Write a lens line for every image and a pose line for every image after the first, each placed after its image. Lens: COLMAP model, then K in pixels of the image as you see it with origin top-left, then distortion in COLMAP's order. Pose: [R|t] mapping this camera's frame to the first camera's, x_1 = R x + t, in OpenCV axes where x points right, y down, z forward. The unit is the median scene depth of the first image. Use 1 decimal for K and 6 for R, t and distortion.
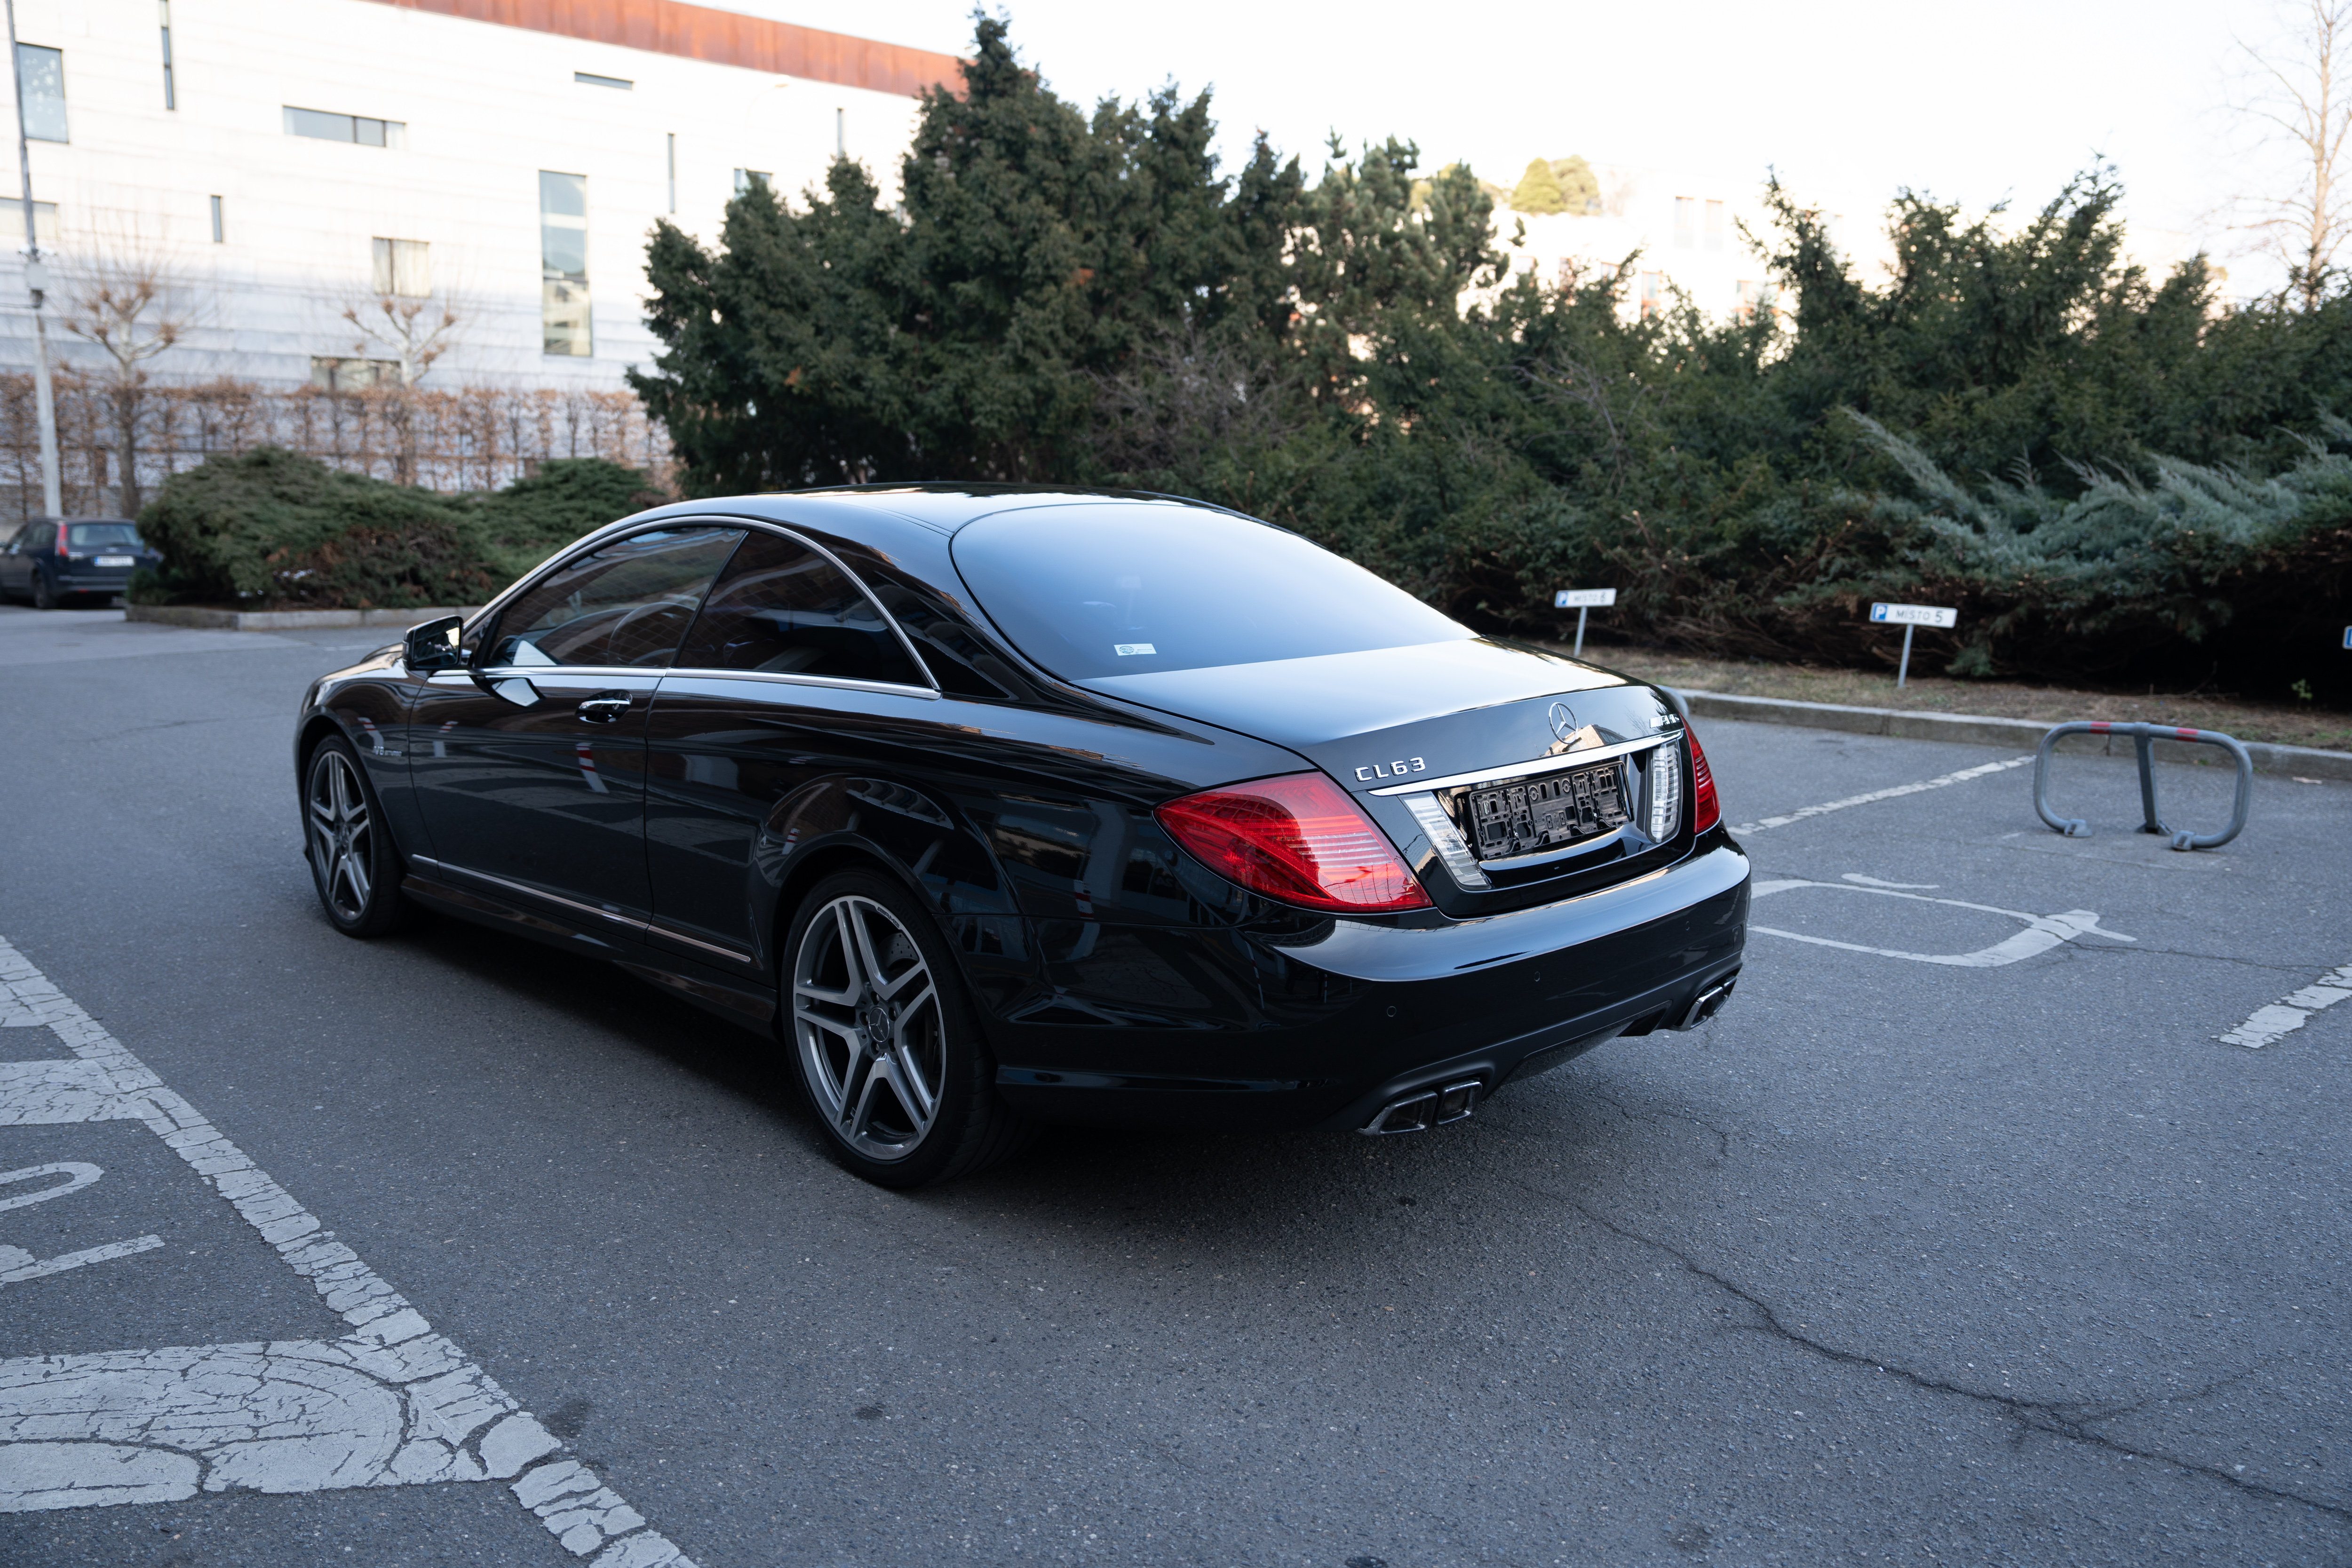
lens RADIAL K [[1843.7, 0, 1176.0], [0, 1843.7, 784.0], [0, 0, 1]] dist [0.008810, 0.010807]
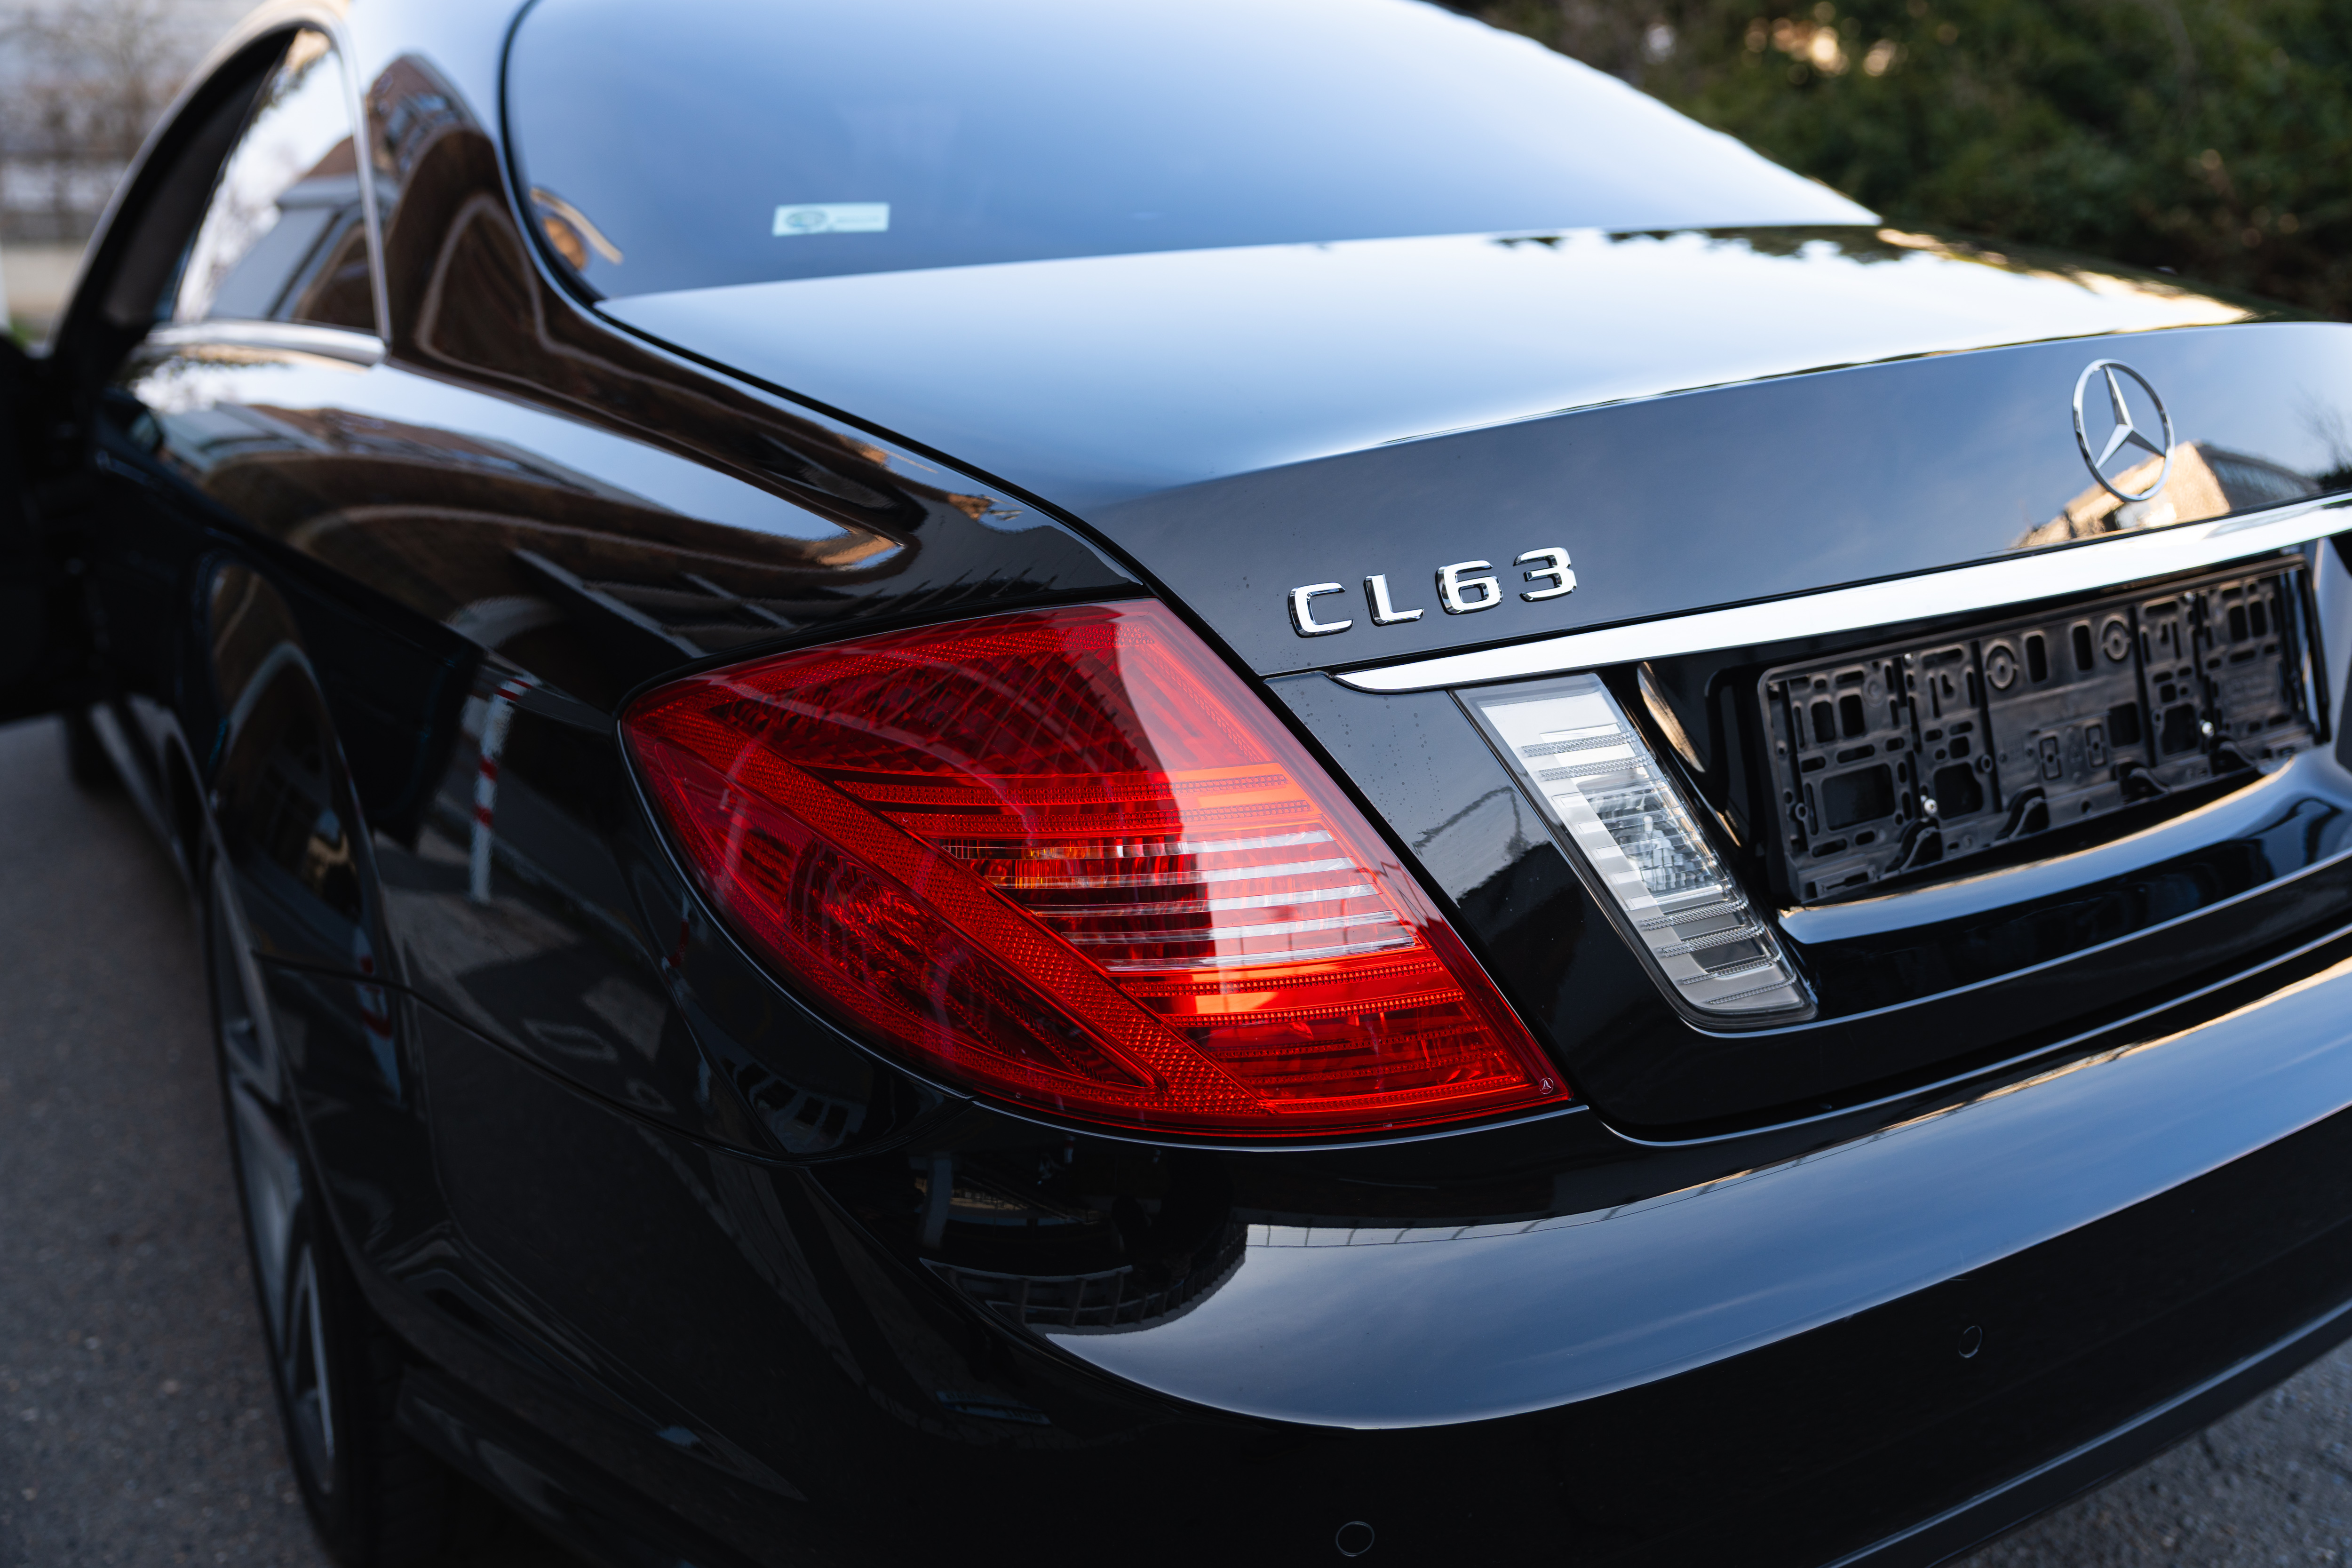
lens RADIAL K [[2020.2, 0, 1176.0], [0, 2020.2, 784.0], [0, 0, 1]] dist [0.039967, 0.007339]
pose [[0.979944, 0.039523, -0.195316, 0.122677], [-0.015830, 0.992476, 0.121408, -0.013756], [0.198645, -0.115881, 0.973197, 0.622914]]
